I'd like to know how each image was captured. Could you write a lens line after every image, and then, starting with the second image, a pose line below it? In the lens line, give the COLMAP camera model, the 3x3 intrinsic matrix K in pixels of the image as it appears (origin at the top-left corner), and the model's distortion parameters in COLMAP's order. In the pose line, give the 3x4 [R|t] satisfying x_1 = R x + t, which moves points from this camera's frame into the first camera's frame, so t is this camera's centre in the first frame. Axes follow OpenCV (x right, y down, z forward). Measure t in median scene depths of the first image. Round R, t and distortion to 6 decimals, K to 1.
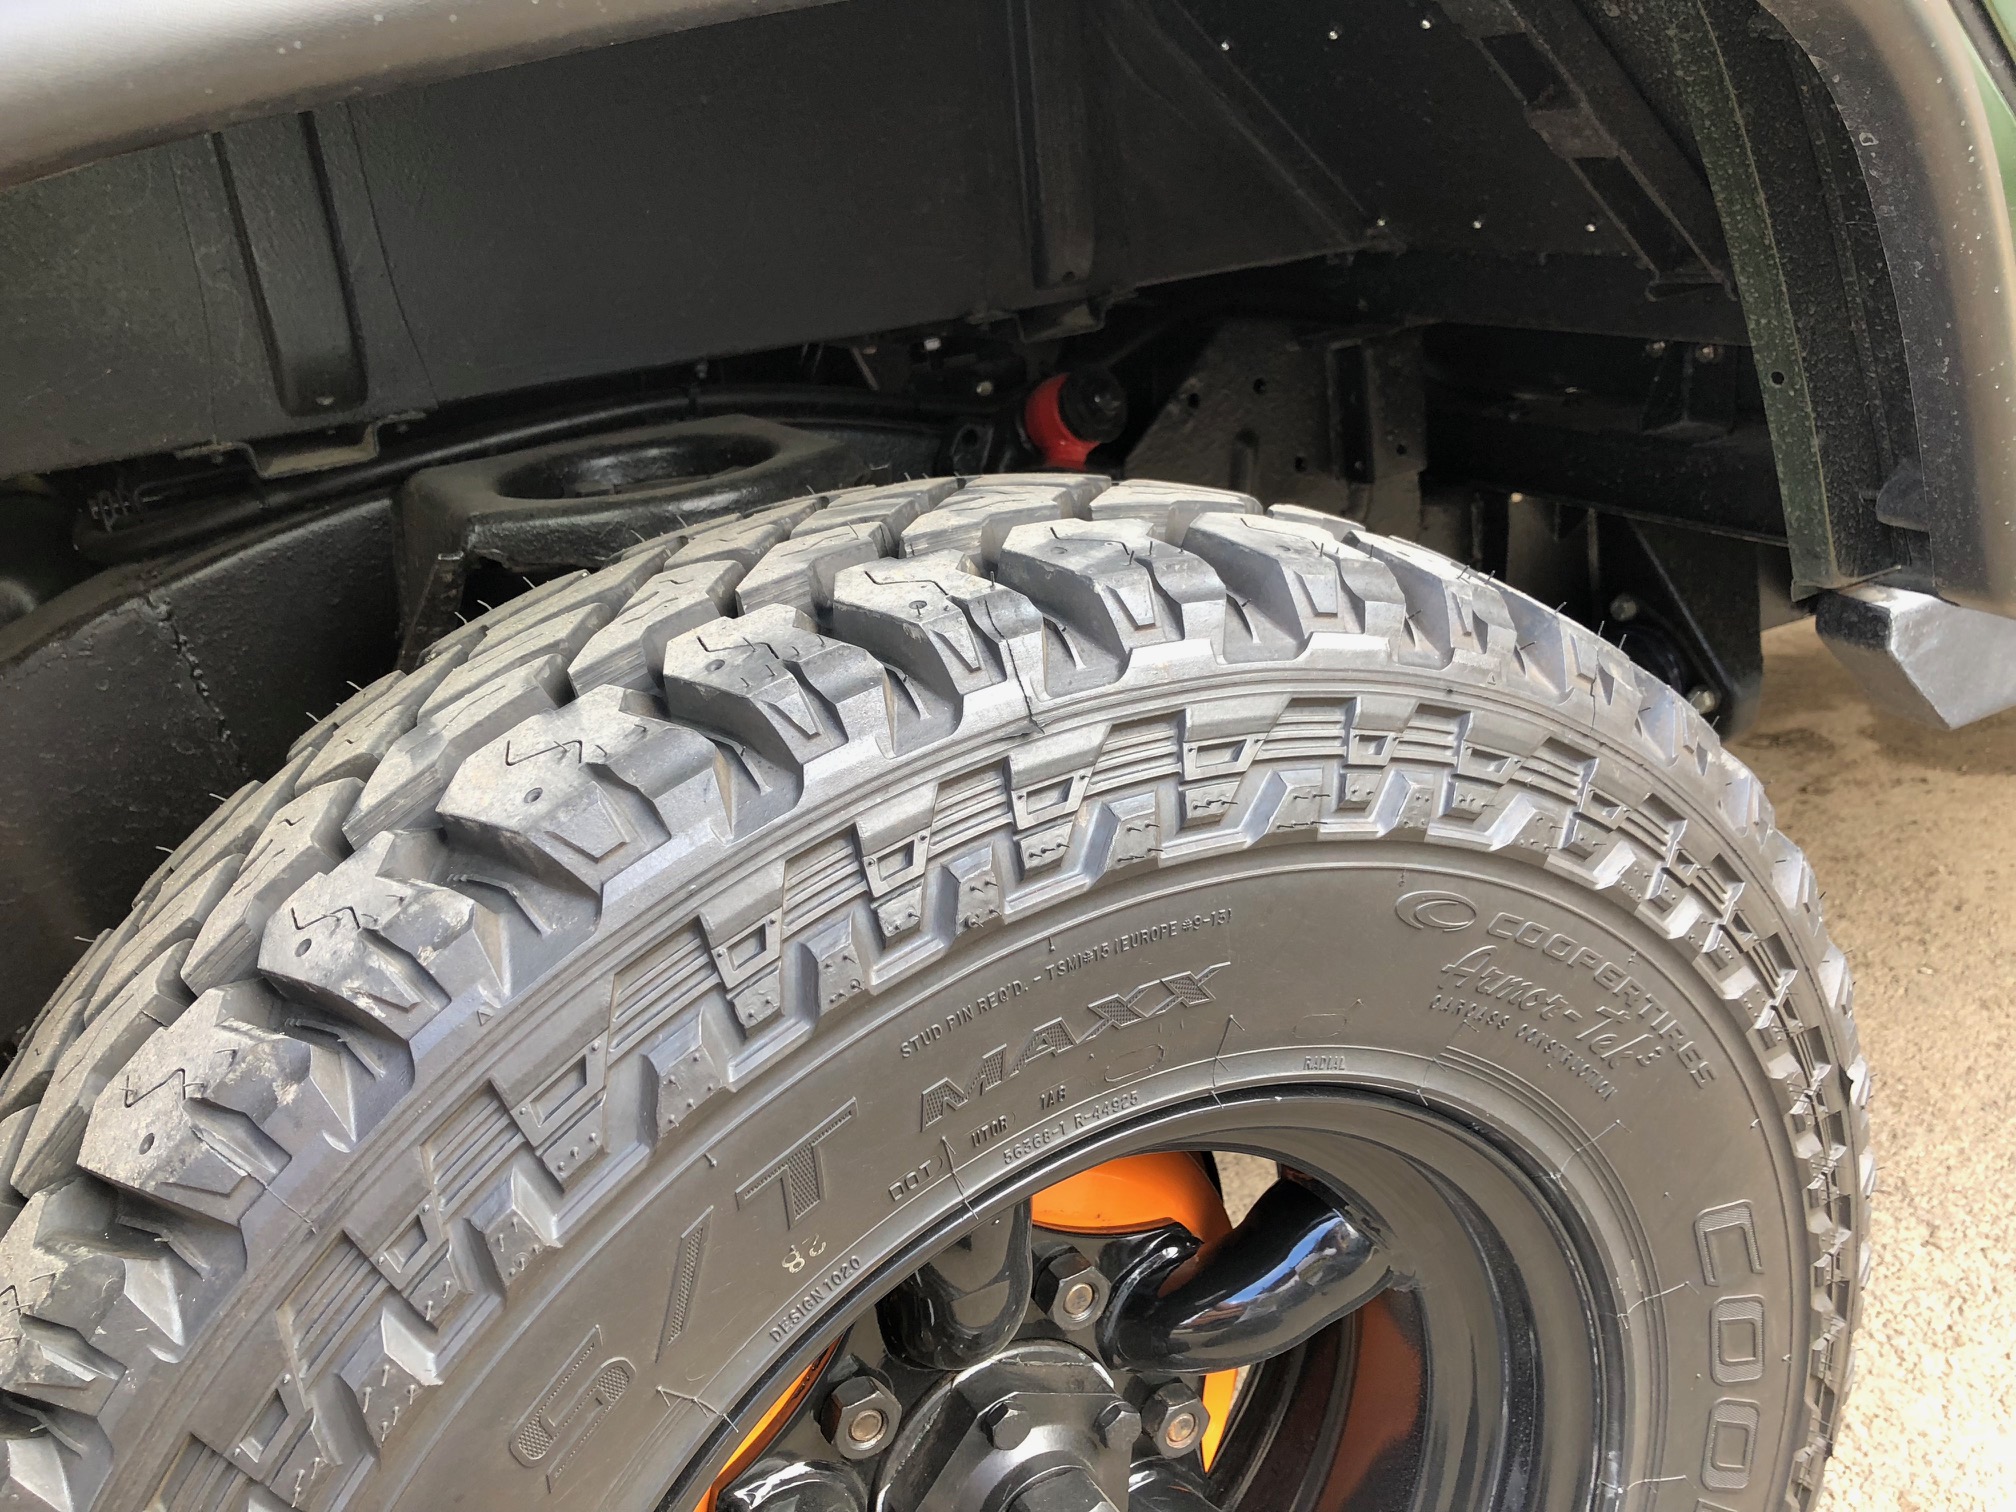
lens RADIAL K [[1660.8, 0, 1008.0], [0, 1660.8, 756.0], [0, 0, 1]] dist [-0.000150, 0.004230]
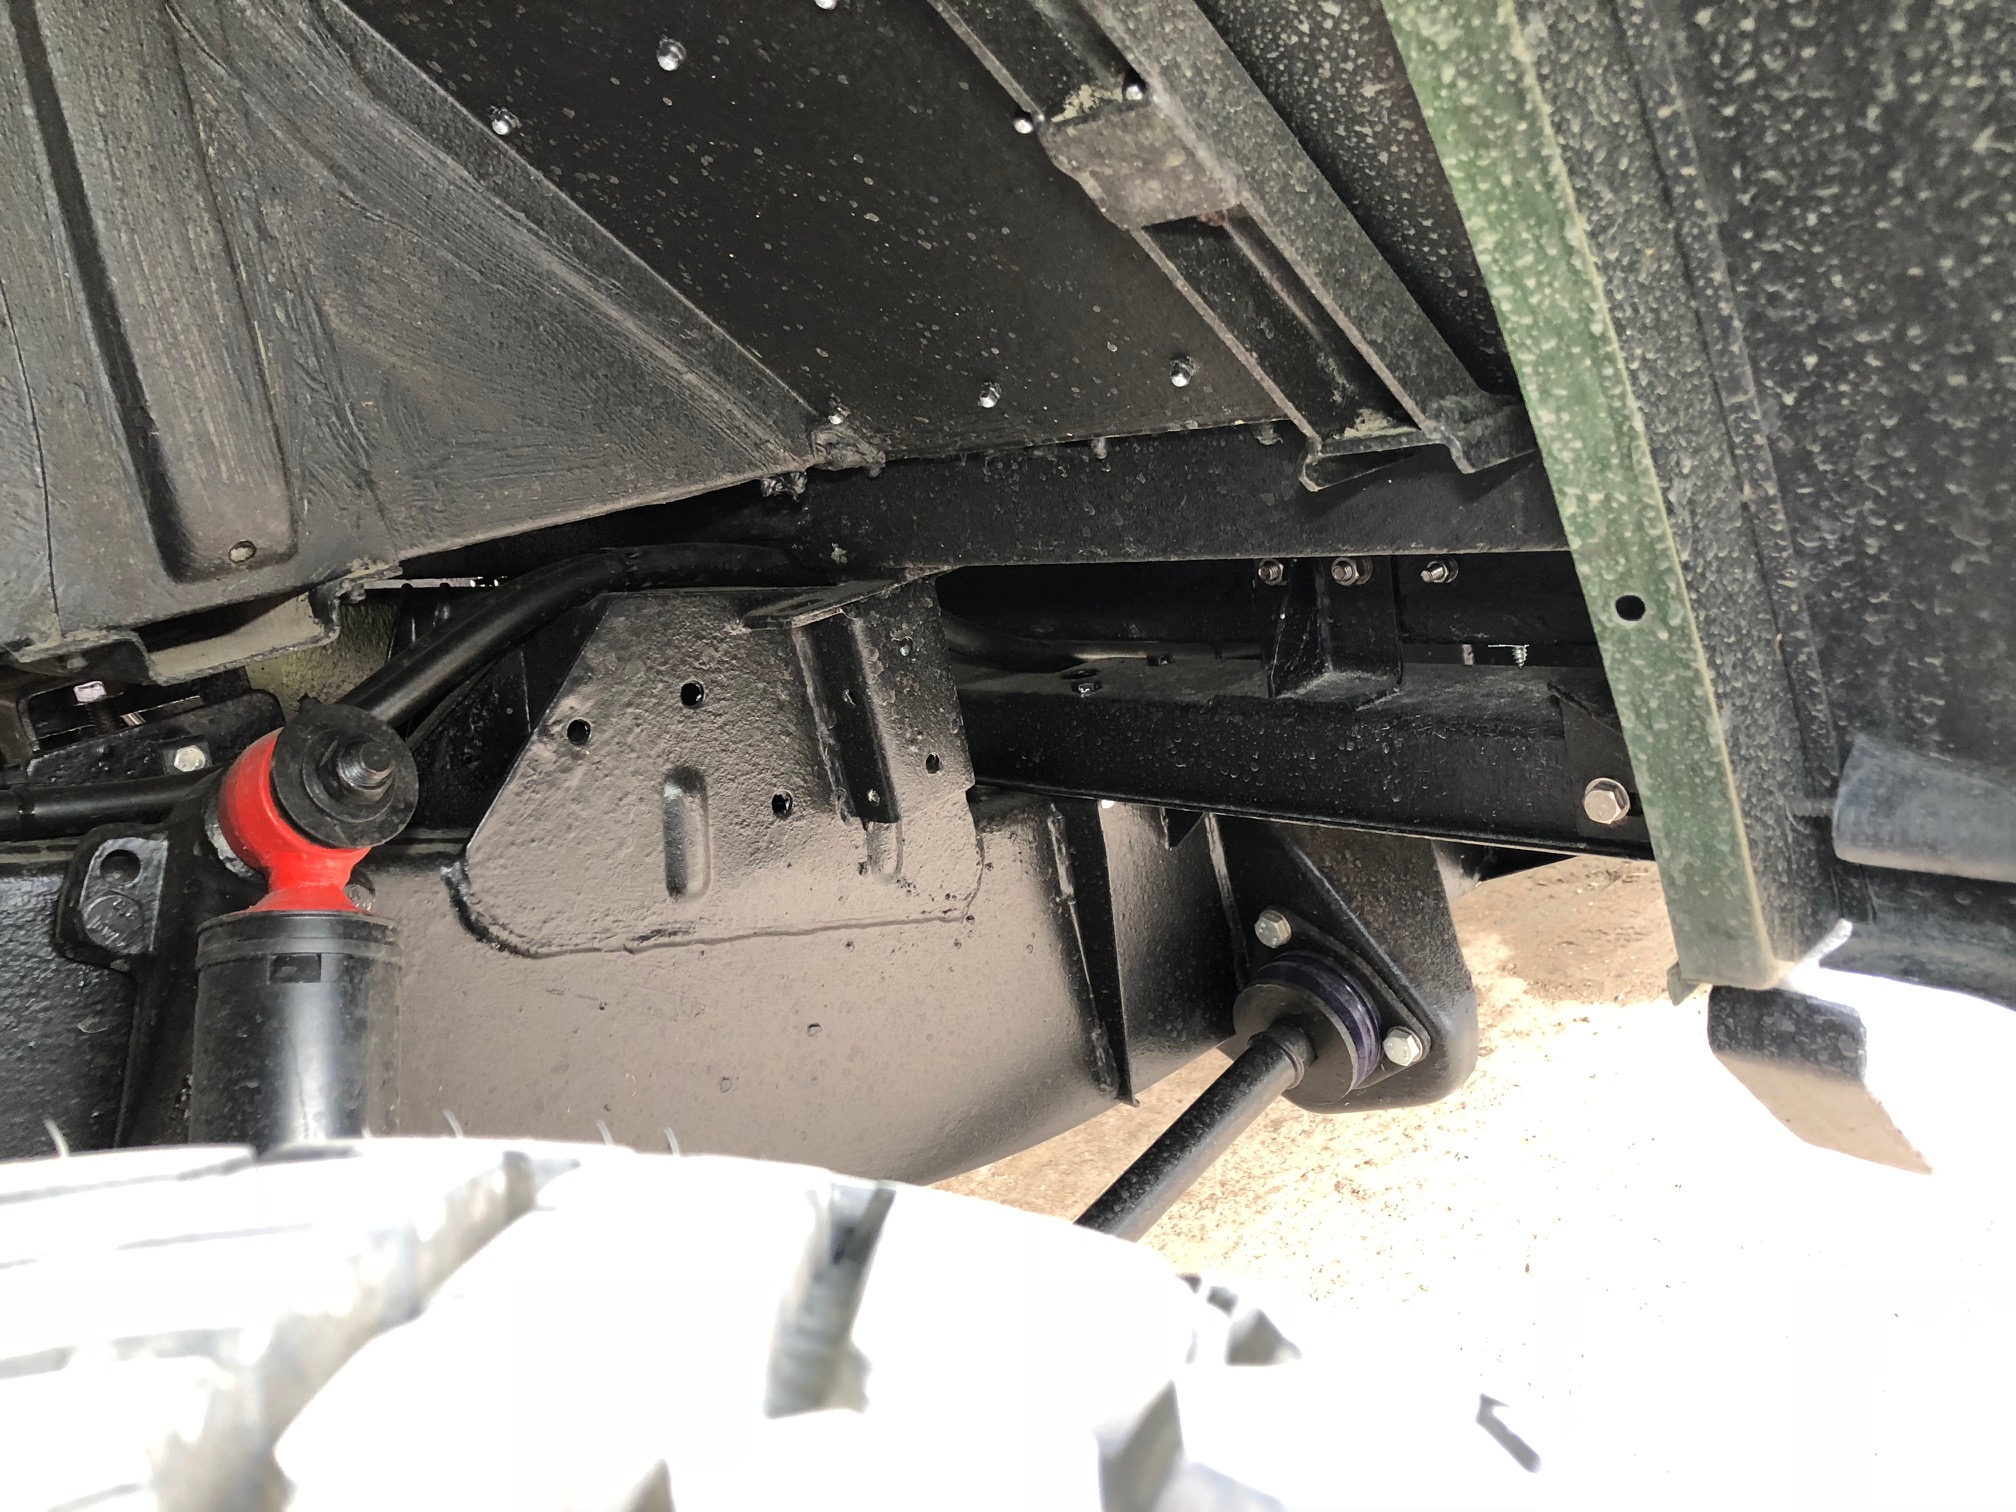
lens RADIAL K [[1638.2, 0, 1008.0], [0, 1638.2, 756.0], [0, 0, 1]] dist [0.128111, -0.377340]
pose [[0.959593, -0.126013, 0.251600, 0.123720], [0.163038, 0.977733, -0.132126, -0.116036], [-0.229347, 0.167807, 0.958770, 0.449176]]
